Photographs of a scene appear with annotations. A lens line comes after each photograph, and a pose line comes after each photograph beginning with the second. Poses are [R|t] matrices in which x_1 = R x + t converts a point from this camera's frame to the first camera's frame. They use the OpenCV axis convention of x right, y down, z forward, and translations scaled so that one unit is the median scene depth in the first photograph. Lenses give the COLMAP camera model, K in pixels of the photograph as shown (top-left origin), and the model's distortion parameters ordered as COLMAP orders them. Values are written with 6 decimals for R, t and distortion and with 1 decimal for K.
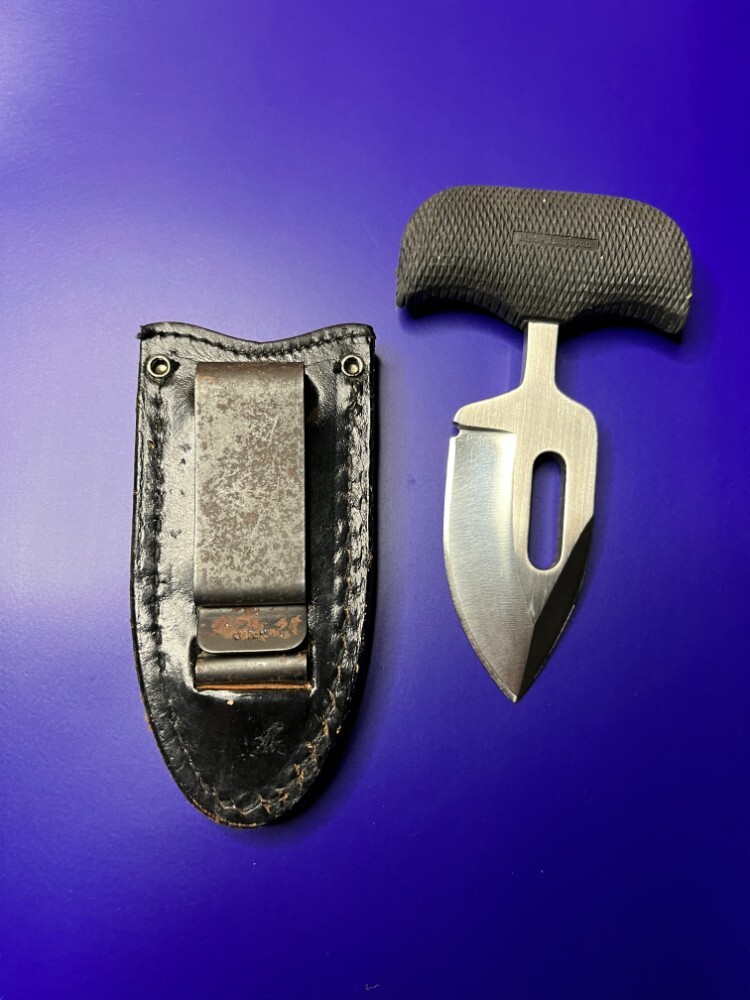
lens RADIAL K [[779.2, 0, 407.6], [0, 779.2, 491.7], [0, 0, 1]] dist [0.008905, -0.060546]
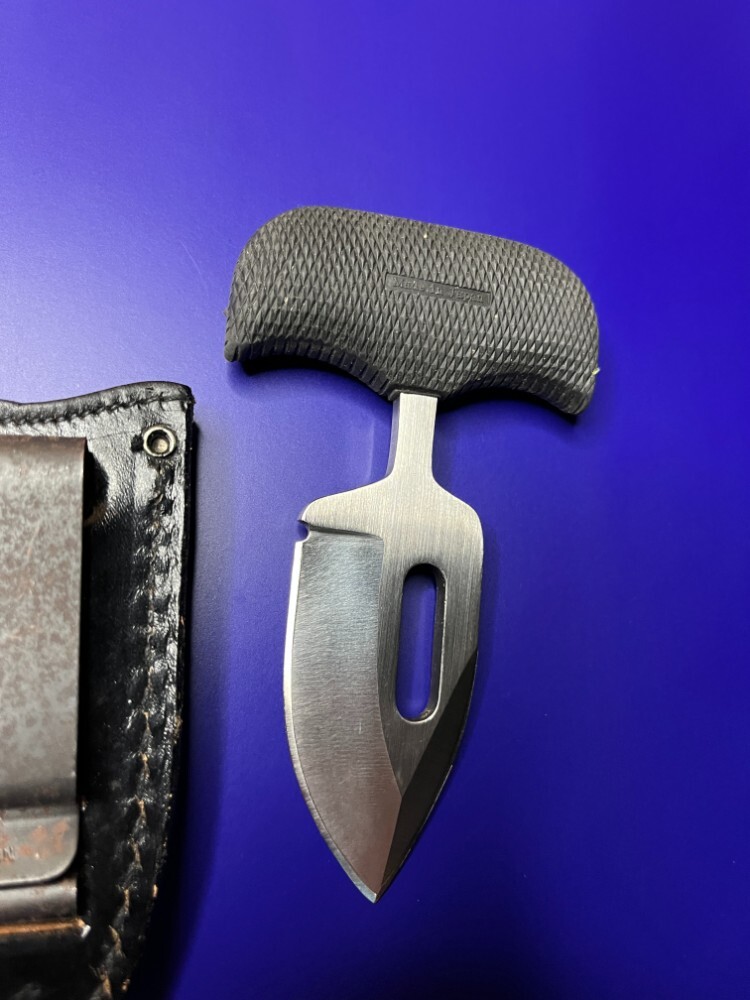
lens RADIAL K [[779.2, 0, 395.1], [0, 779.2, 504.9], [0, 0, 1]] dist [0.008905, -0.060546]
pose [[0.976992, 0.025209, 0.211782, -0.010322], [-0.022903, 0.999649, -0.013336, -0.099073], [-0.212044, 0.008179, 0.977226, 0.259855]]
